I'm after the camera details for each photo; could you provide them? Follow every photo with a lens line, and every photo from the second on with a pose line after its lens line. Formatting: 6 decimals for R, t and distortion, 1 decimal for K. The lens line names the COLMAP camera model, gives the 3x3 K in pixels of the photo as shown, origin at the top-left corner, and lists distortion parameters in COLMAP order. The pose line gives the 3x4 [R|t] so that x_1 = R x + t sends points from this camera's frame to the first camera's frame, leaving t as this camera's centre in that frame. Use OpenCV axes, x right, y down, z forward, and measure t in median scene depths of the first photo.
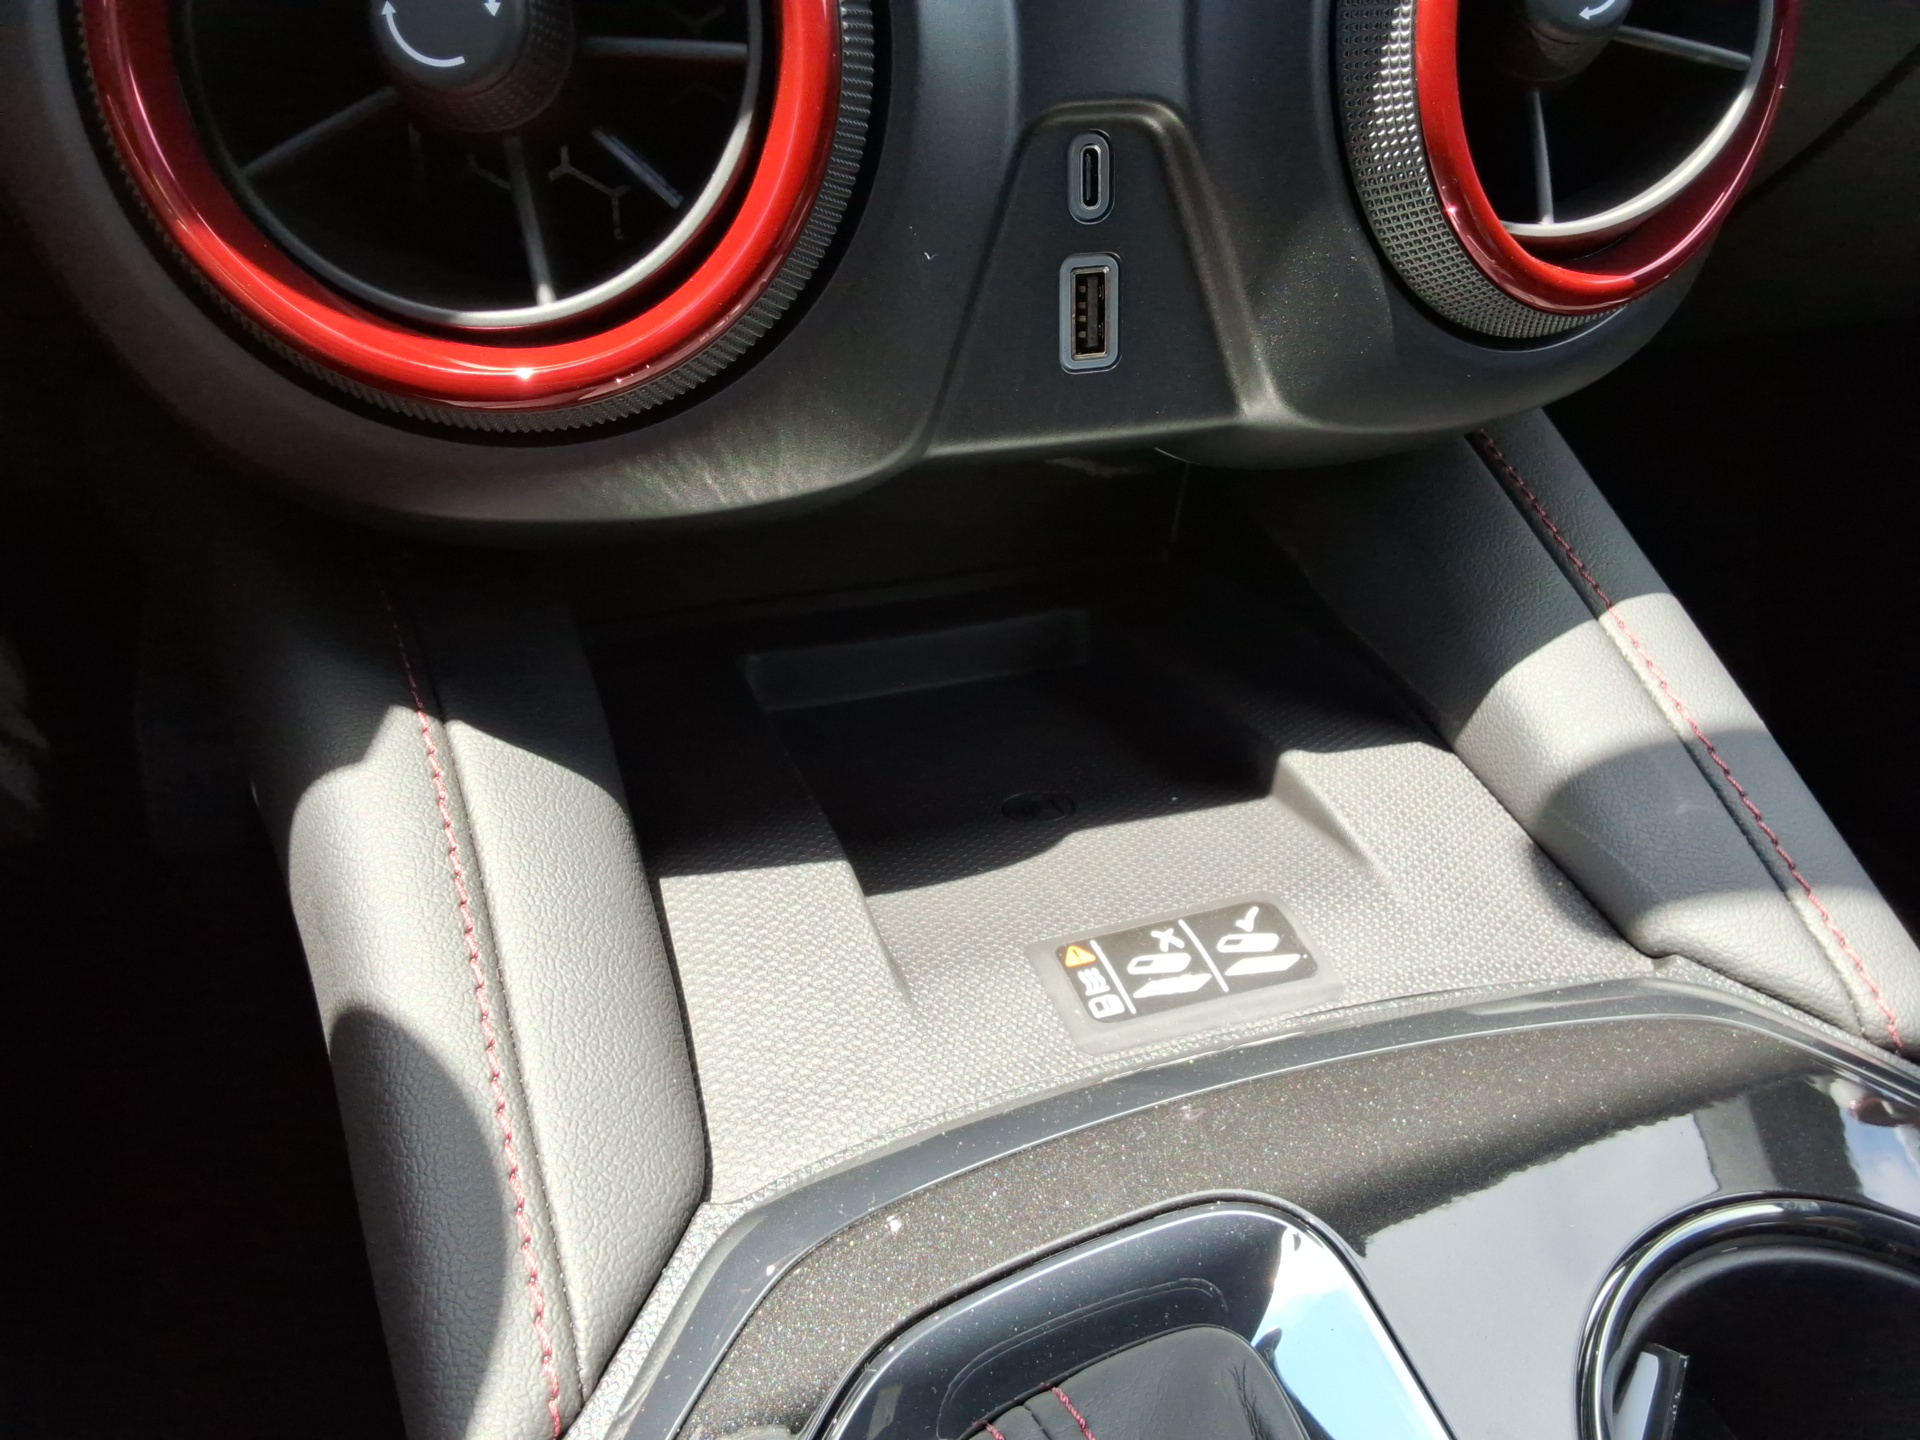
lens RADIAL K [[1578.5, 0, 979.5], [0, 1578.5, 695.1], [0, 0, 1]] dist [0.142310, -0.240111]
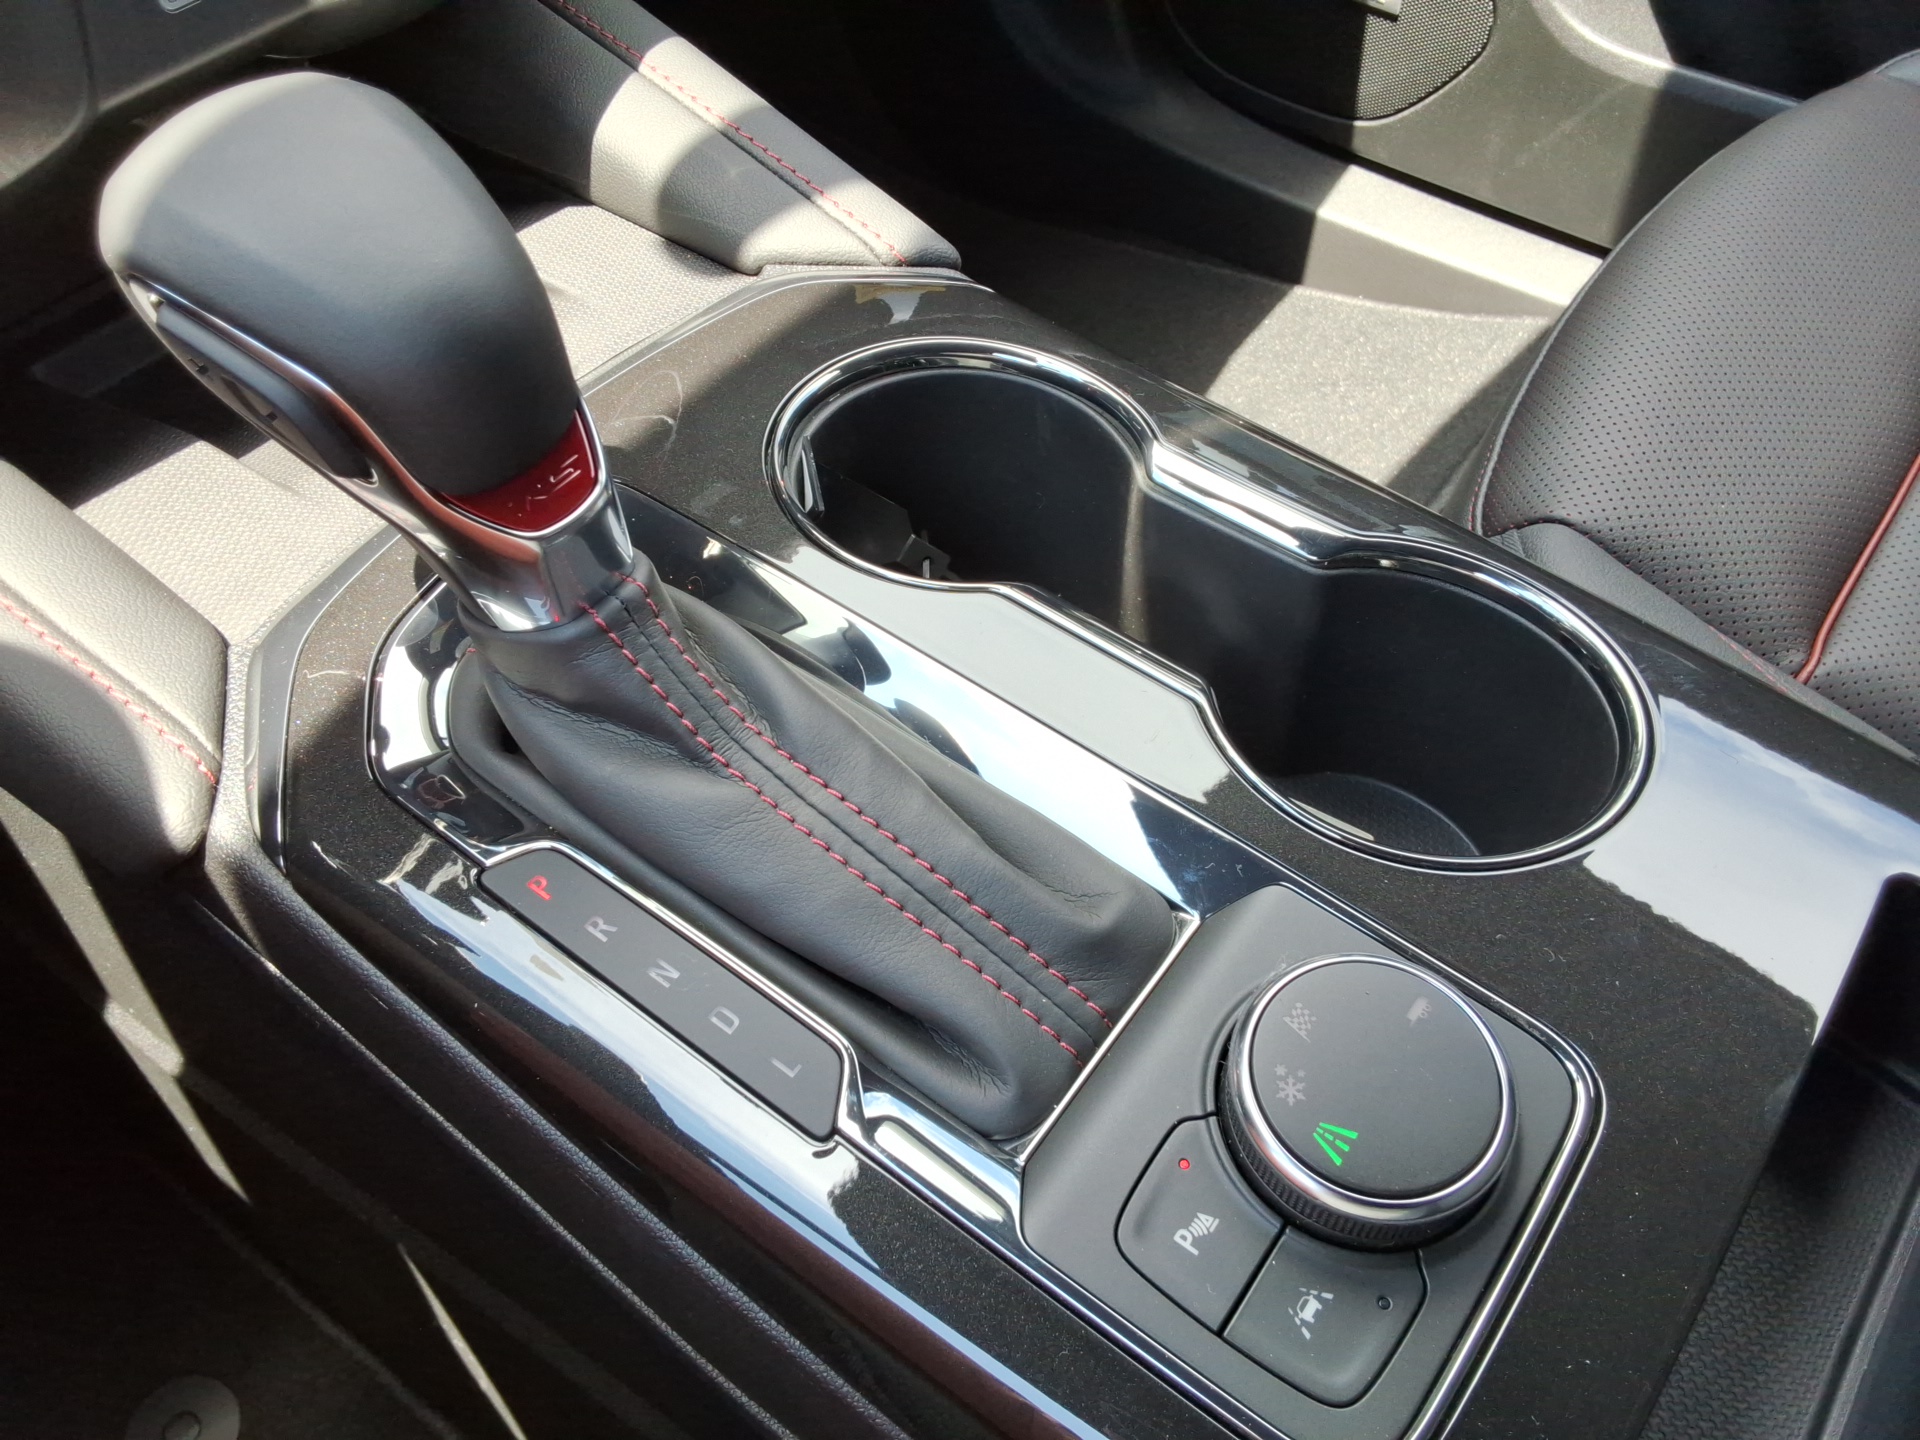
lens RADIAL K [[1578.5, 0, 979.5], [0, 1578.5, 695.1], [0, 0, 1]] dist [0.142310, -0.240111]
pose [[0.827403, -0.474930, 0.299744, -0.051025], [0.394732, 0.871444, 0.291156, 0.154537], [-0.399489, -0.122584, 0.908505, -0.515829]]
